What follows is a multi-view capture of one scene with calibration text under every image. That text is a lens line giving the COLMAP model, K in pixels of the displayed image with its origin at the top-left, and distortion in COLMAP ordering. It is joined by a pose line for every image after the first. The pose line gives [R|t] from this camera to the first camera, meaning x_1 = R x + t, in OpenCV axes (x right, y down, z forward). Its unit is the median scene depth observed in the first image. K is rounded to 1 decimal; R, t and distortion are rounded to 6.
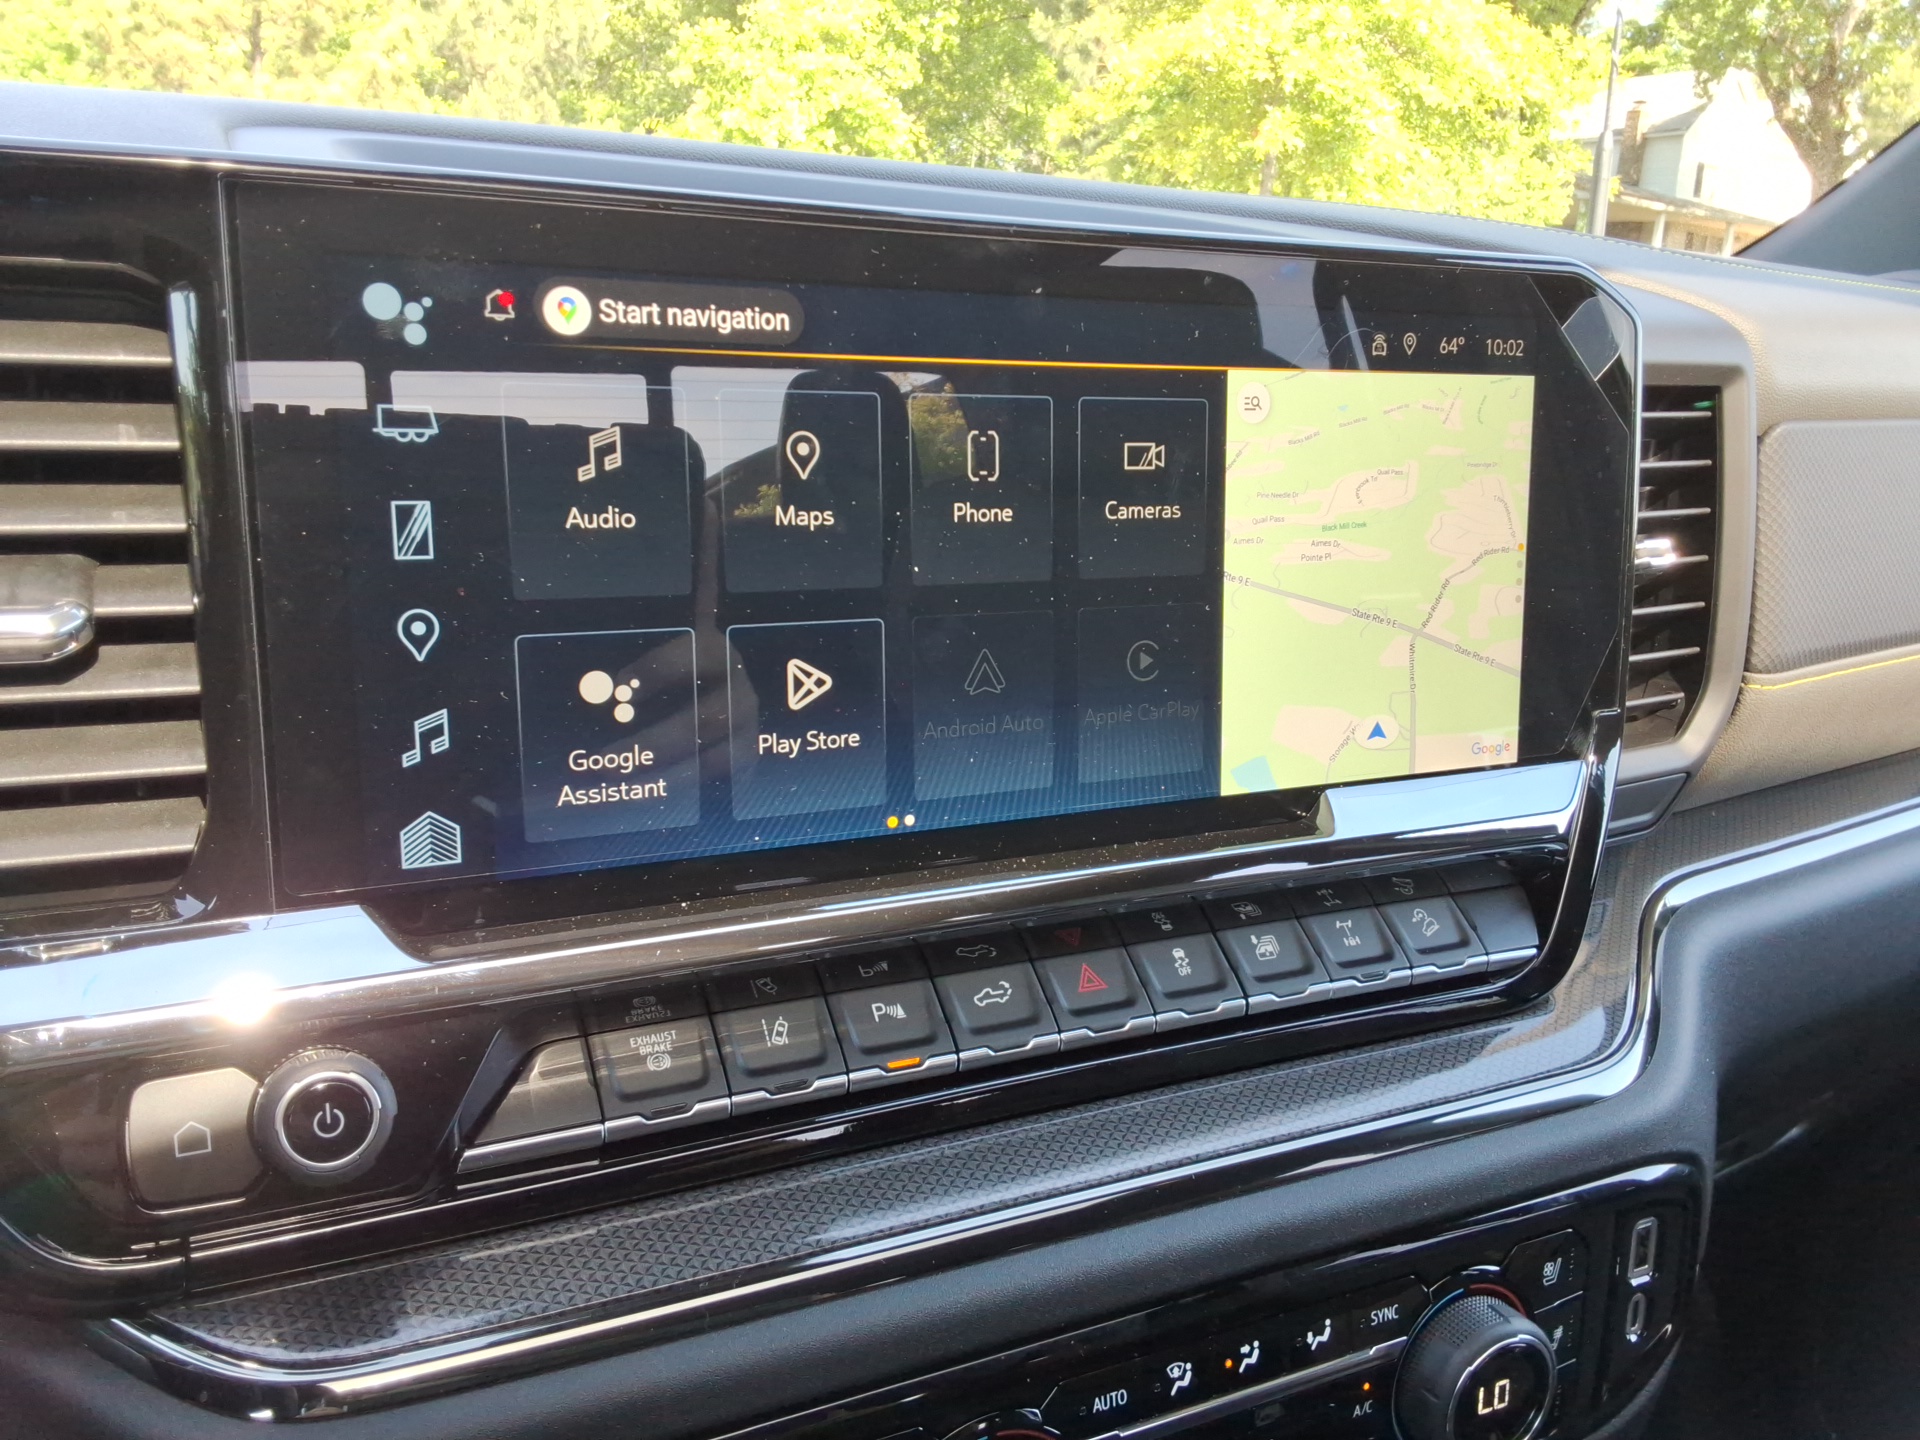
lens RADIAL K [[1554.7, 0, 961.6], [0, 1554.7, 695.6], [0, 0, 1]] dist [0.118725, -0.187944]
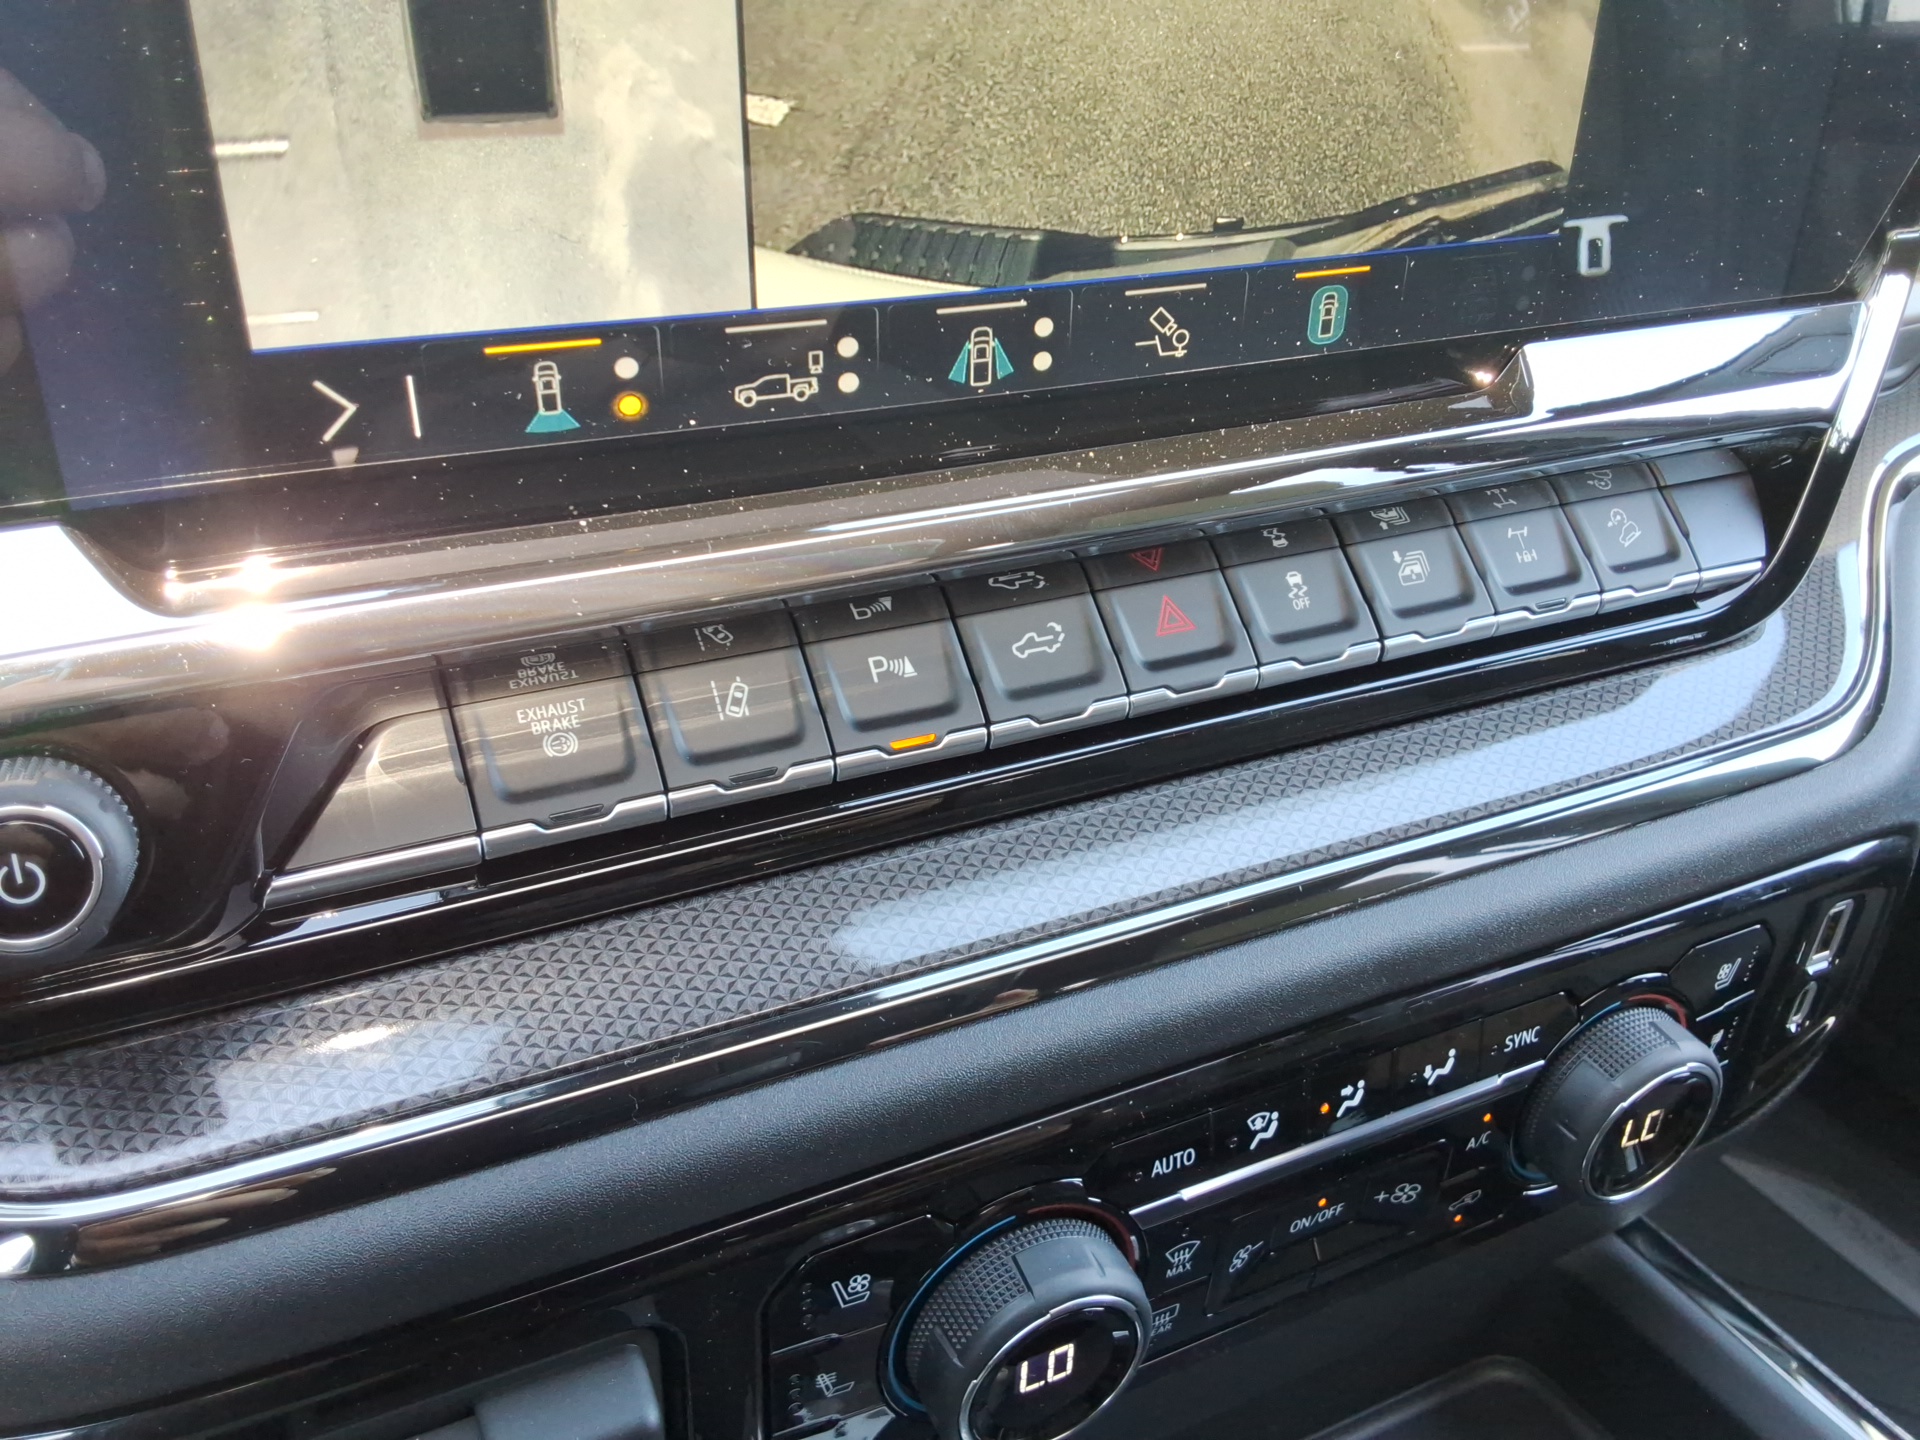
lens RADIAL K [[1580.7, 0, 965.9], [0, 1580.7, 709.4], [0, 0, 1]] dist [0.130010, -0.222673]
pose [[0.999647, 0.025500, 0.007463, -0.018025], [-0.026537, 0.944310, 0.327985, -0.015776], [0.001317, -0.328067, 0.944654, 0.315017]]
